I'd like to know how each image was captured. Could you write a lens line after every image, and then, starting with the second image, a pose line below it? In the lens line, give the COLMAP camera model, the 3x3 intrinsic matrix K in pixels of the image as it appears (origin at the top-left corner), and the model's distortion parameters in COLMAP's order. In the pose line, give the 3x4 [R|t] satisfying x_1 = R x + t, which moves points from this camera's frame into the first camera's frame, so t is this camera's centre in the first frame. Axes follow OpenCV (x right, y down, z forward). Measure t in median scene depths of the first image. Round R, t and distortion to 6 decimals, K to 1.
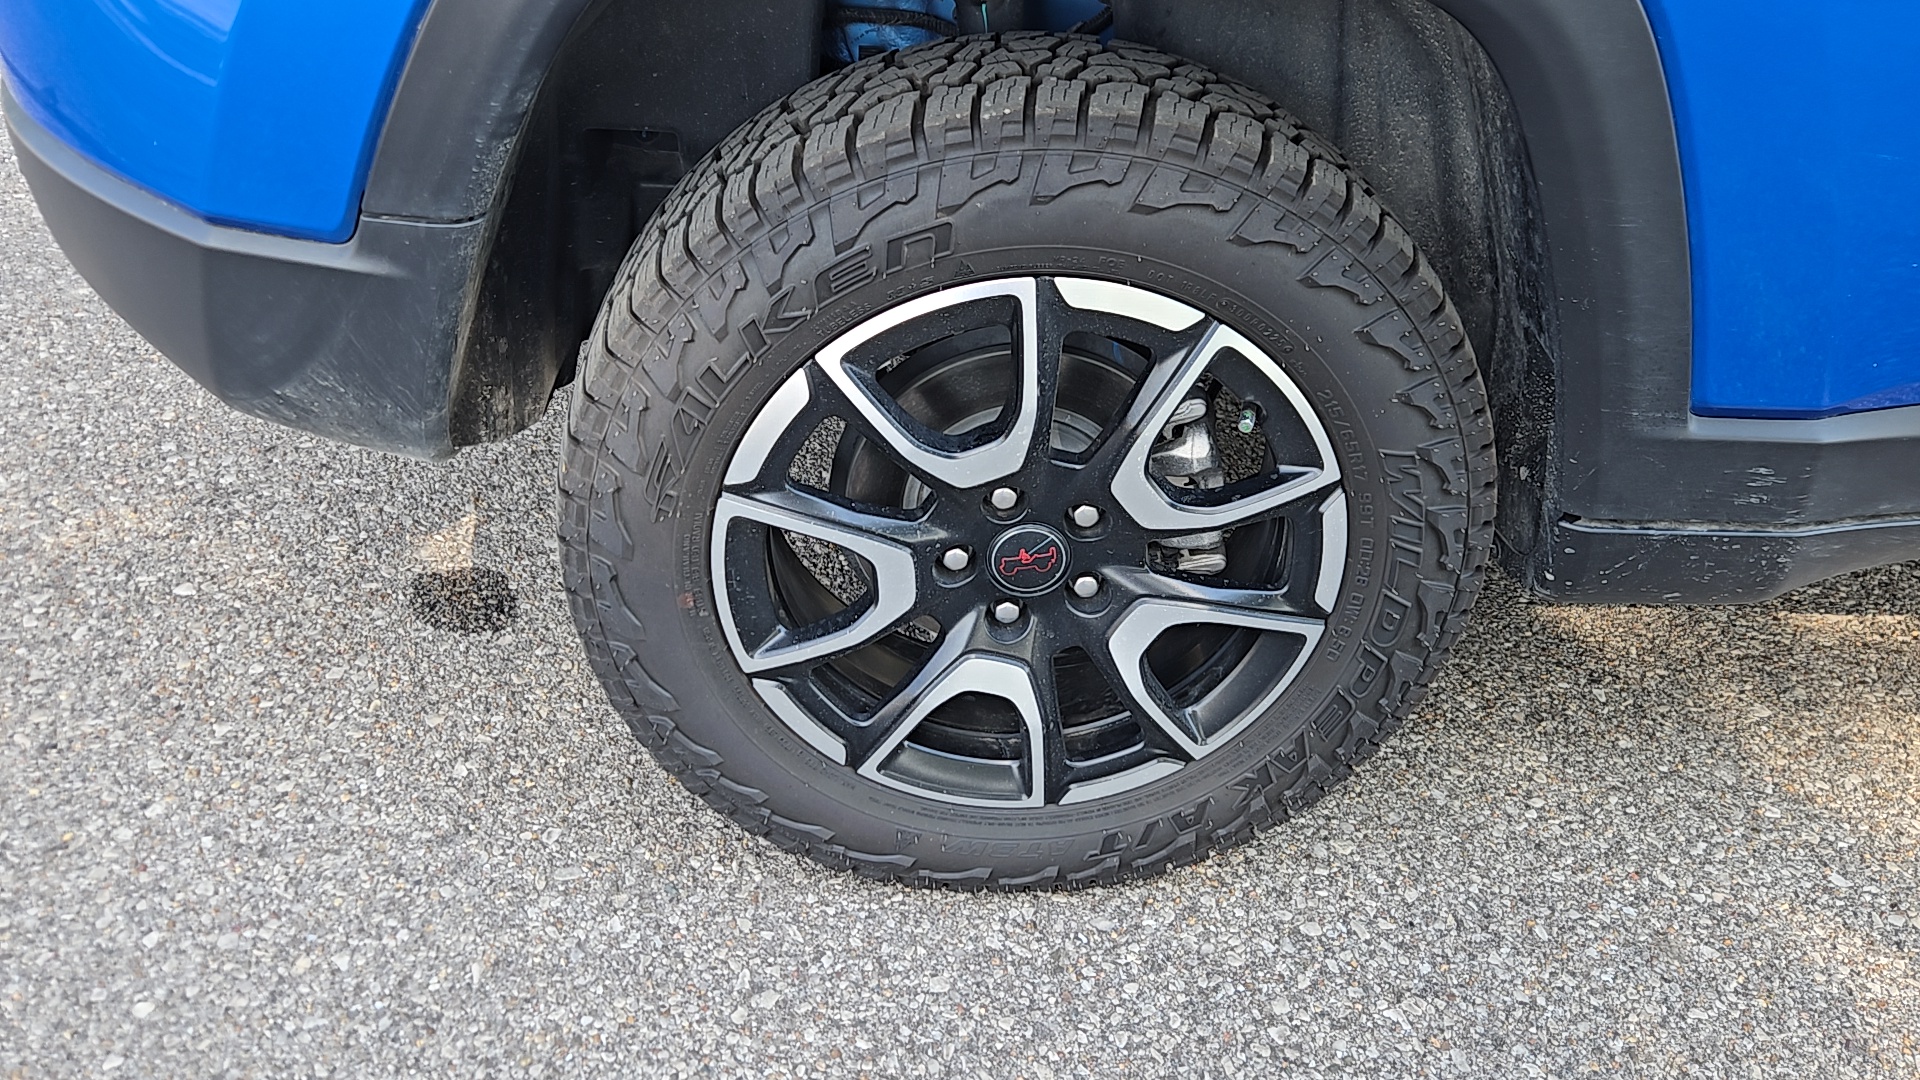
lens RADIAL K [[1604.5, 0, 956.9], [0, 1604.5, 530.1], [0, 0, 1]] dist [0.007220, 0.008297]
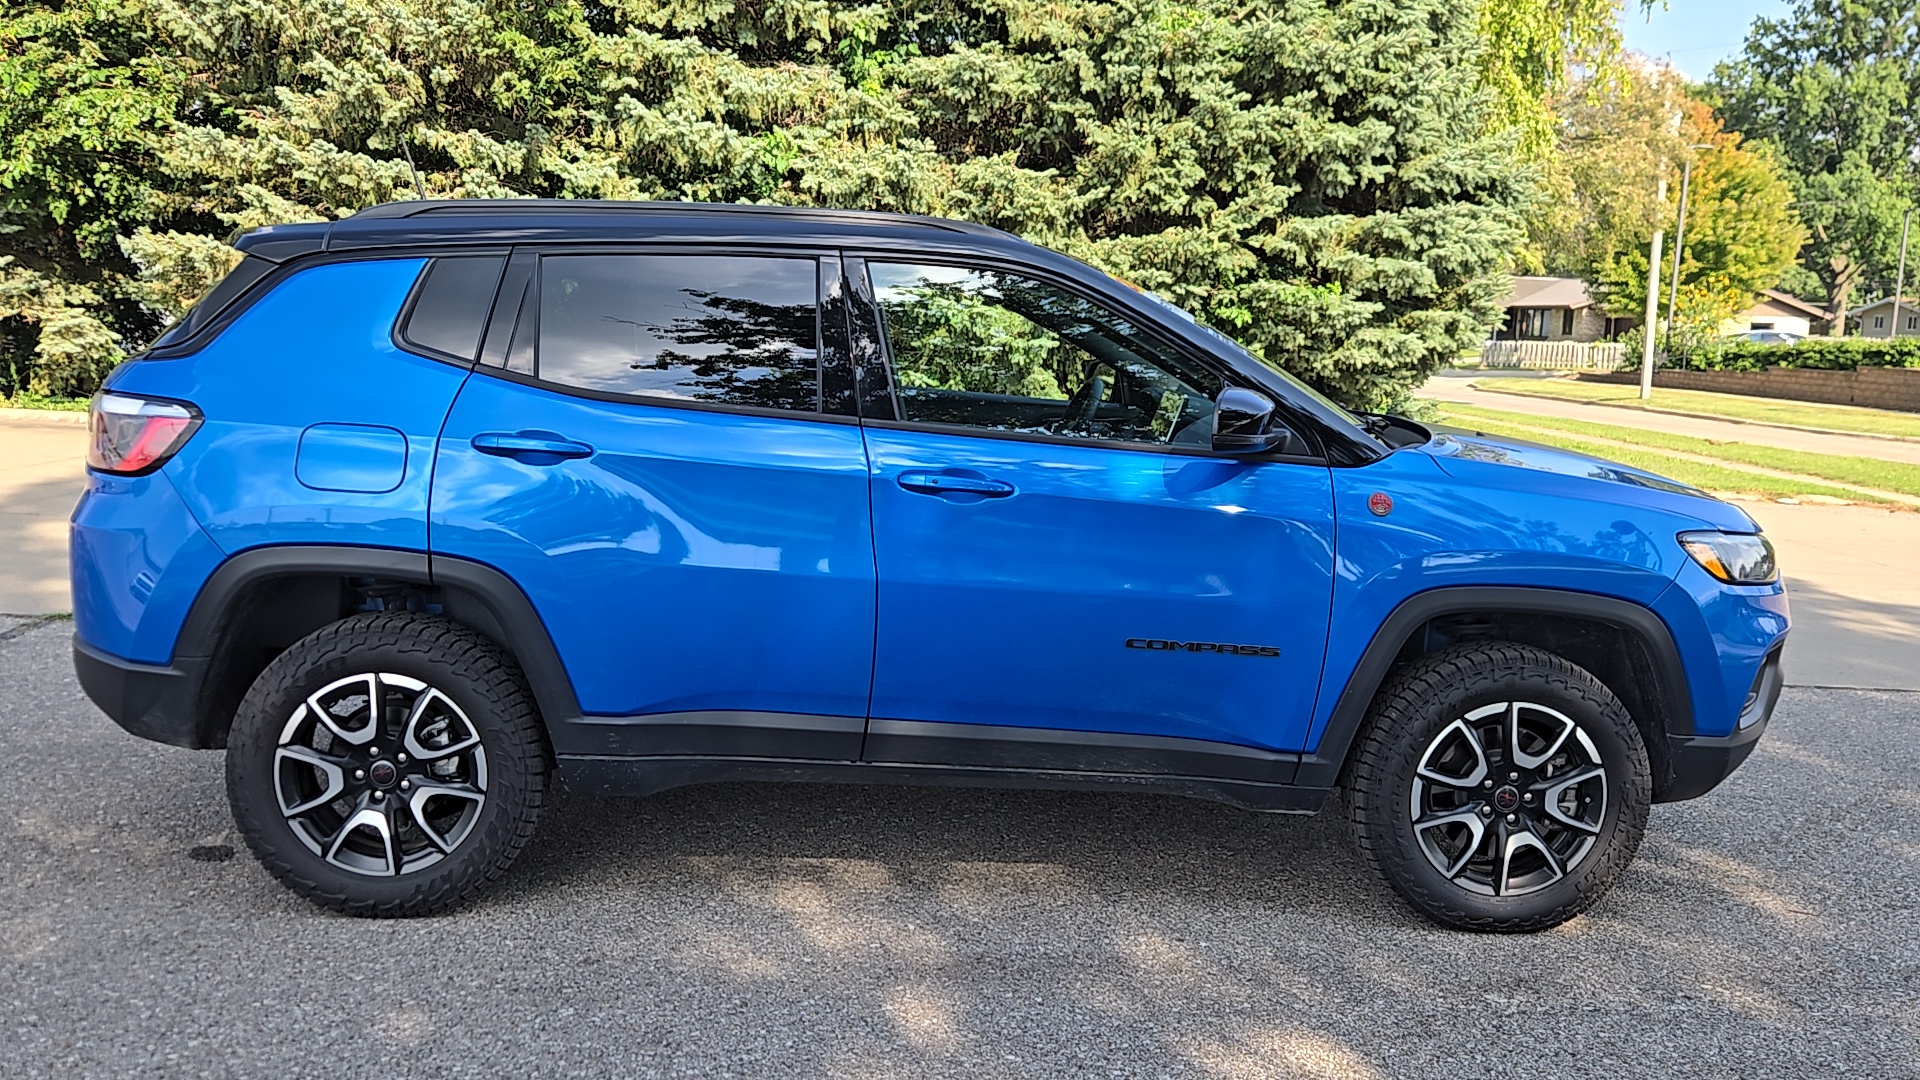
lens RADIAL K [[1604.5, 0, 956.9], [0, 1604.5, 530.1], [0, 0, 1]] dist [0.007220, 0.008297]
pose [[0.999664, -0.016610, 0.019875, 1.092270], [0.023499, 0.904343, -0.426159, 0.935822], [-0.010895, 0.426483, 0.904430, -1.984889]]
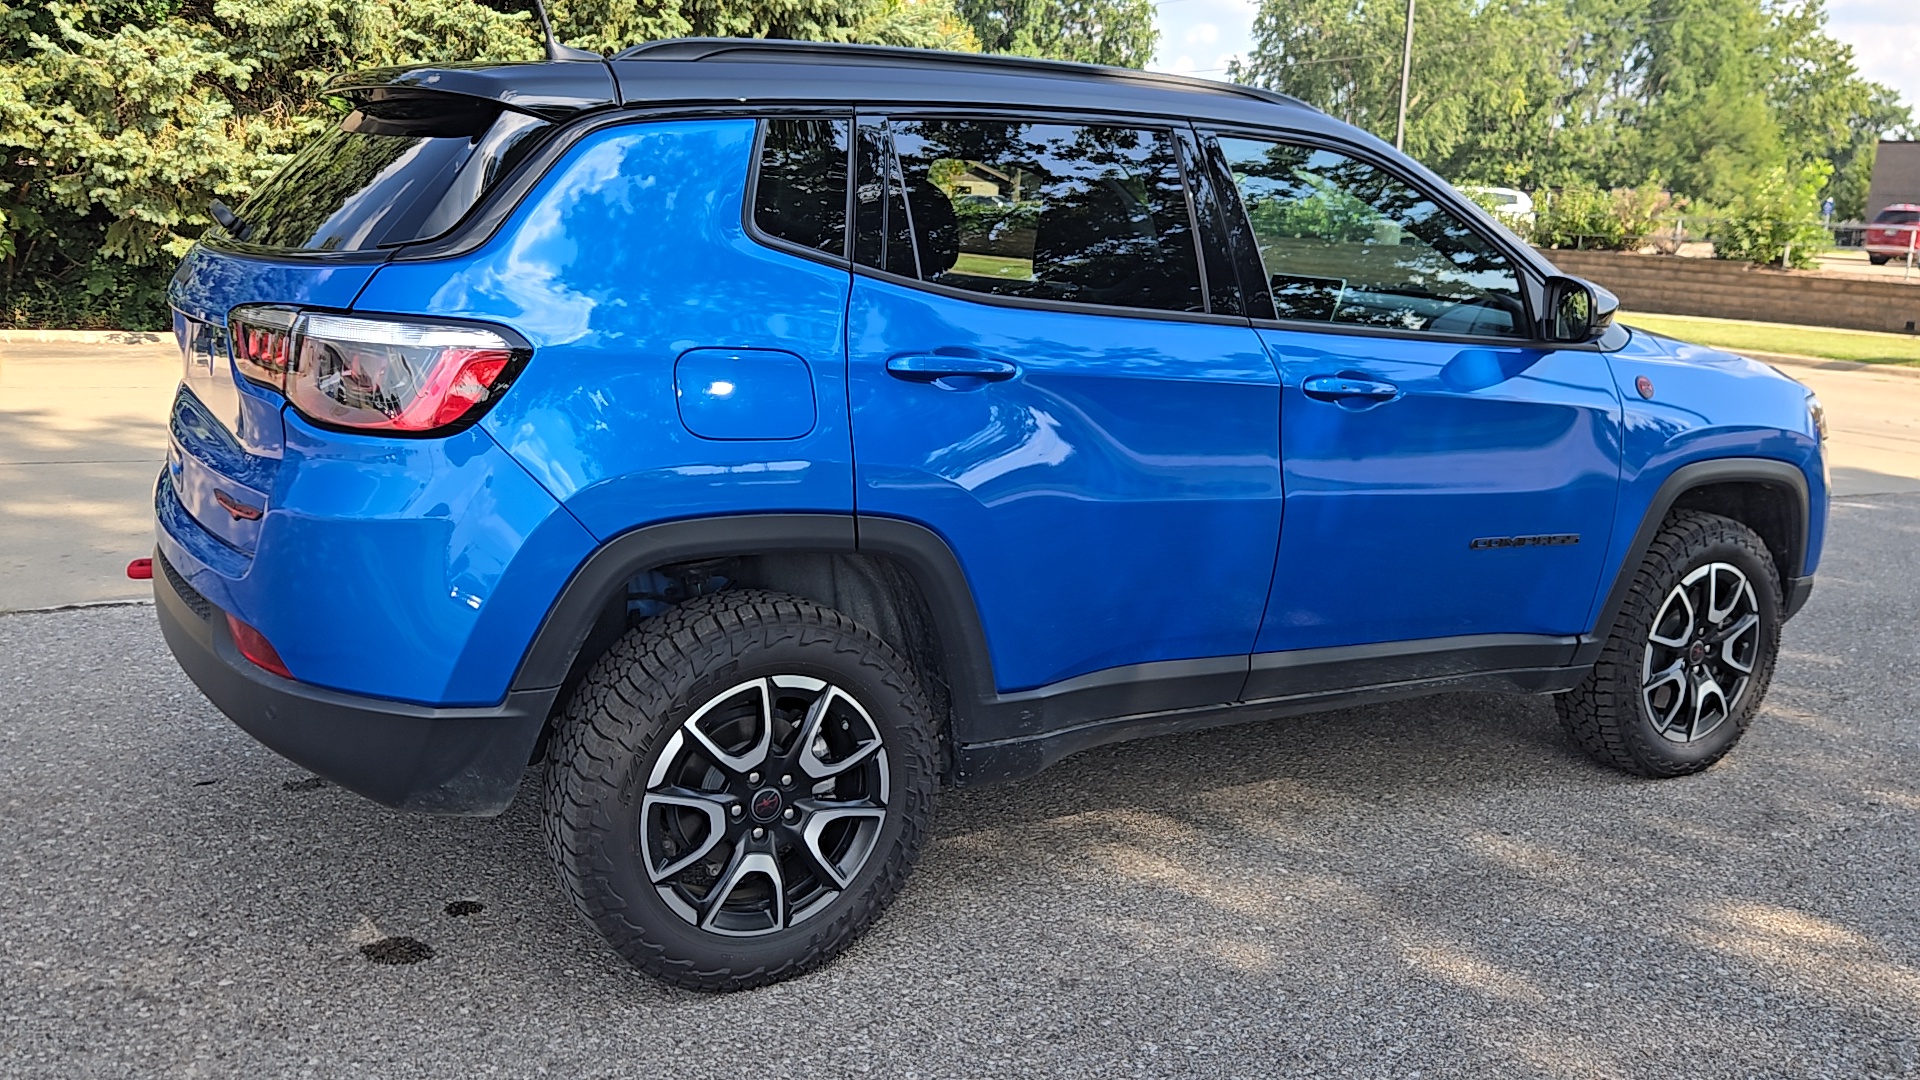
lens RADIAL K [[1604.5, 0, 956.9], [0, 1604.5, 530.1], [0, 0, 1]] dist [0.007220, 0.008297]
pose [[0.874887, -0.107733, 0.472193, -0.780723], [0.263512, 0.923896, -0.277448, 0.374897], [-0.406367, 0.367164, 0.836694, -1.222019]]
